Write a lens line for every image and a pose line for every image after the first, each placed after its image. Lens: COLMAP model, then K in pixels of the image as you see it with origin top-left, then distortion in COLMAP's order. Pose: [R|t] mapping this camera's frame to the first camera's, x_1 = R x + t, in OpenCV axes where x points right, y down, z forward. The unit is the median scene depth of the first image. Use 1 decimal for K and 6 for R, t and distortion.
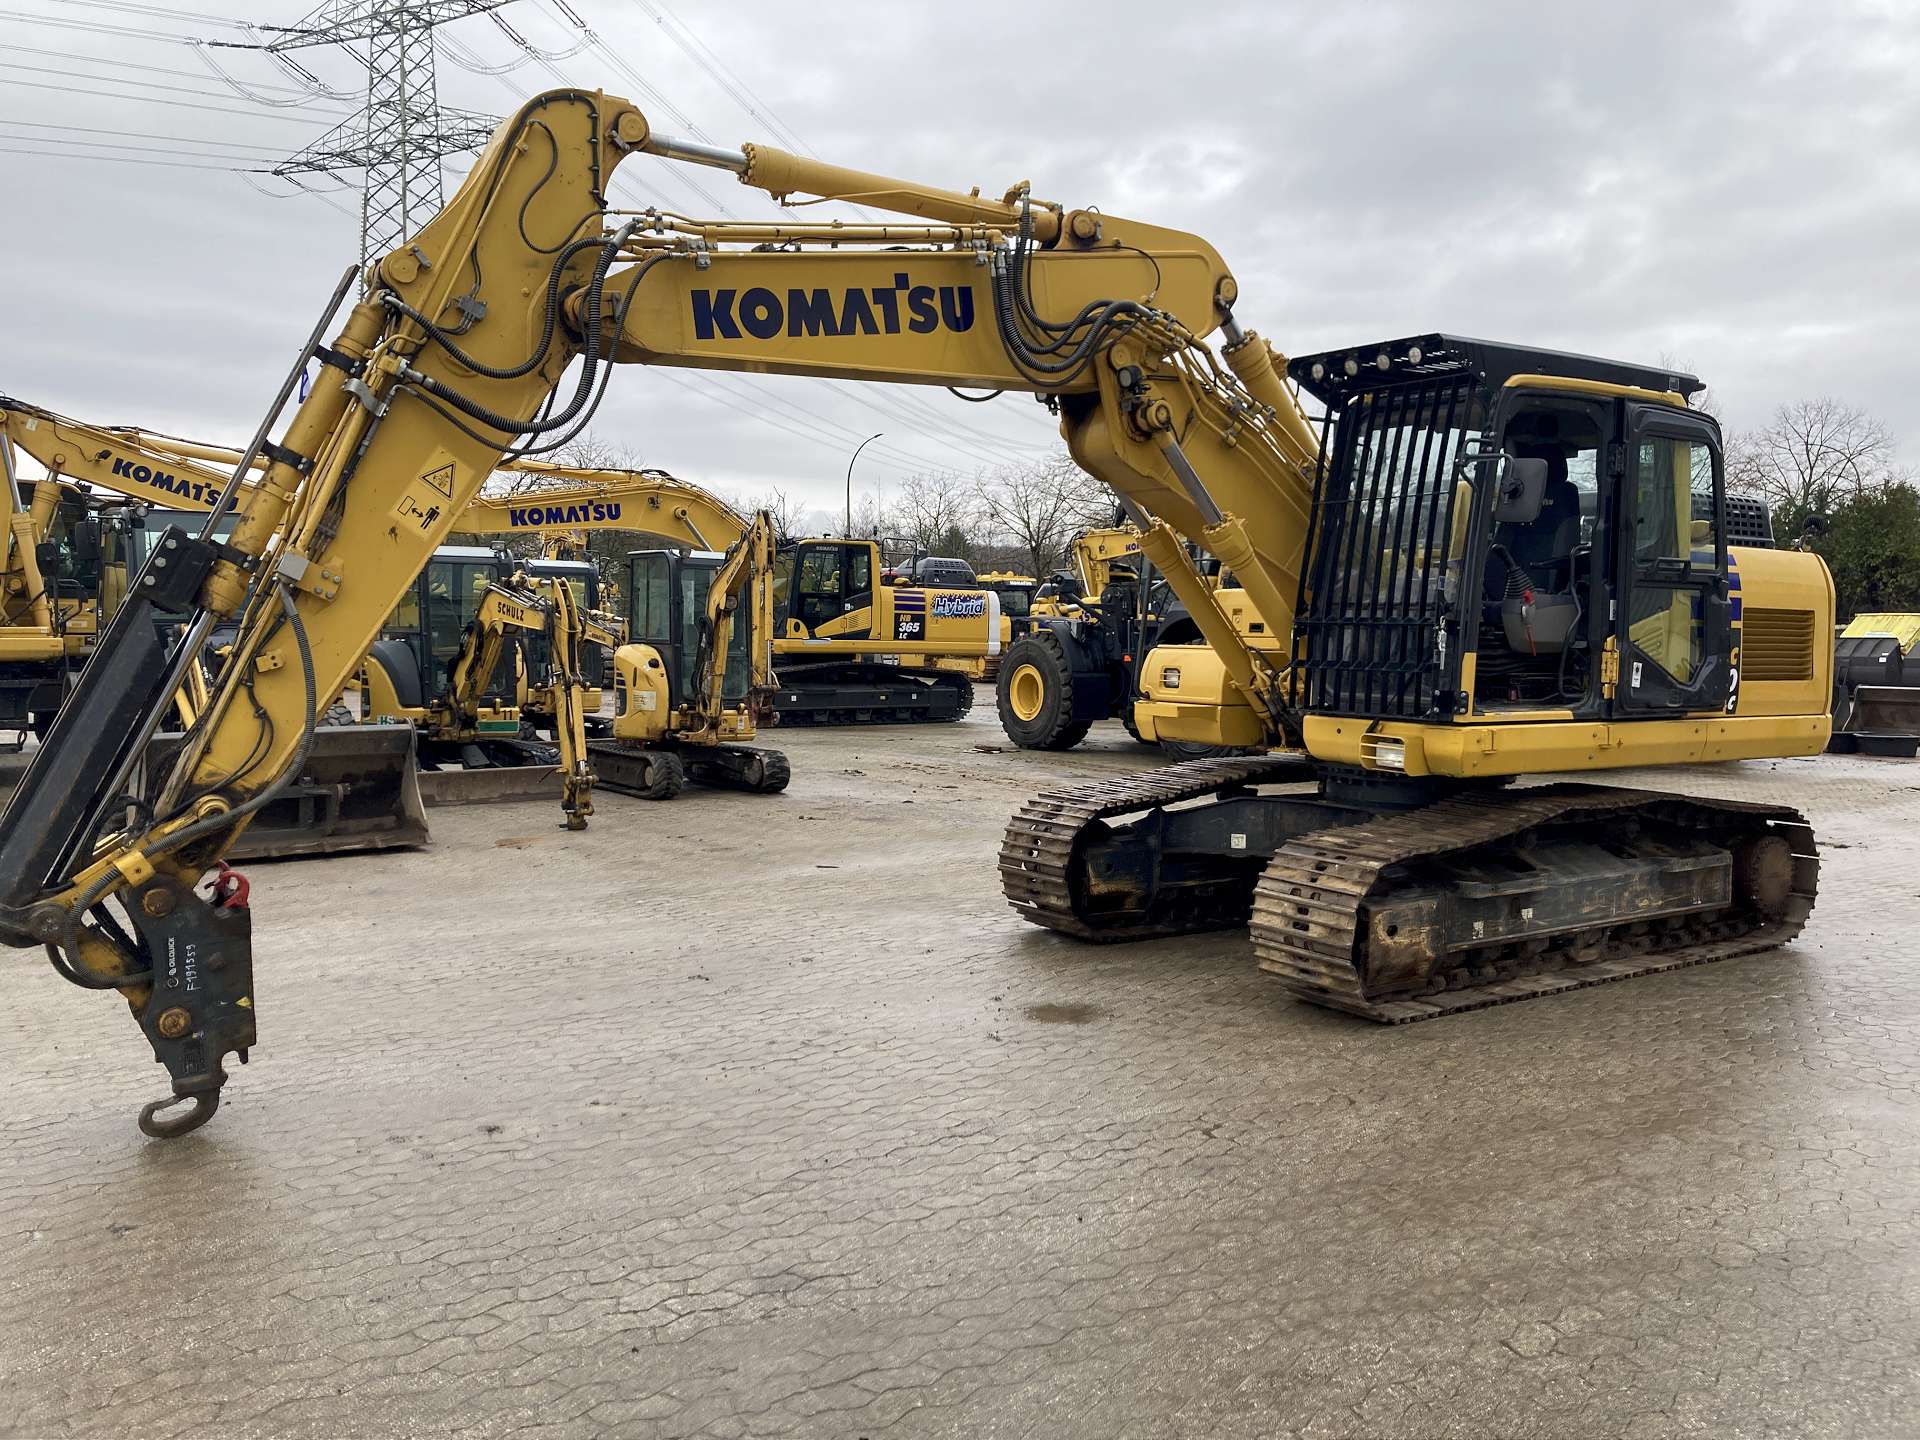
lens RADIAL K [[1569.5, 0, 964.0], [0, 1569.5, 718.6], [0, 0, 1]] dist [0.024222, -0.007229]
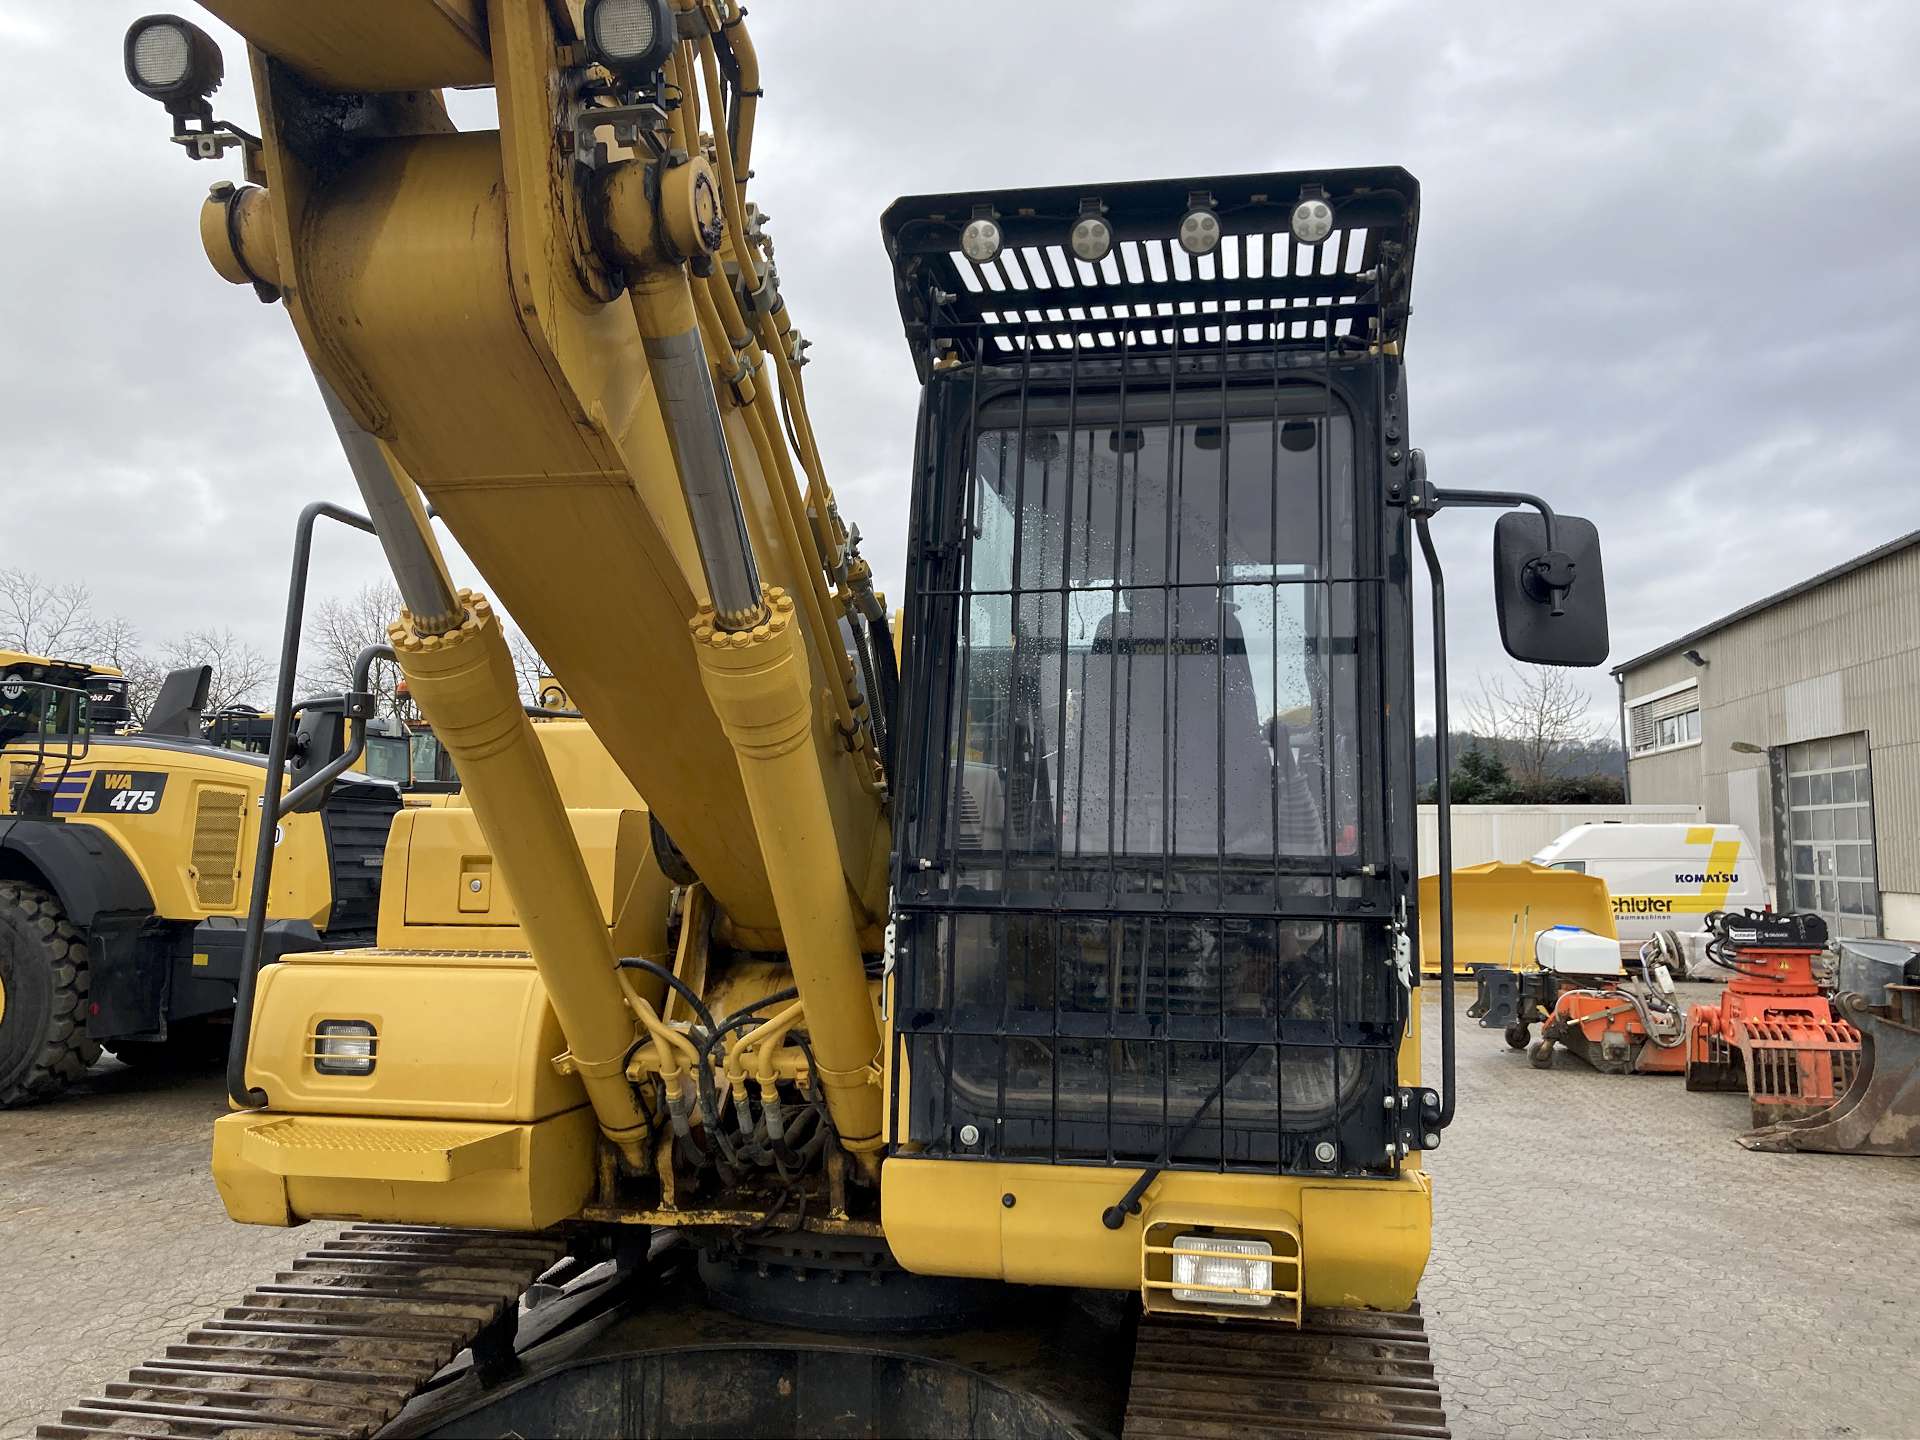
lens RADIAL K [[1569.5, 0, 963.6], [0, 1569.5, 722.0], [0, 0, 1]] dist [0.024222, -0.007229]
pose [[0.724315, 0.046701, 0.687886, -0.027062], [0.050365, 0.991454, -0.120343, -0.053697], [-0.687627, 0.121812, 0.715773, 0.650170]]
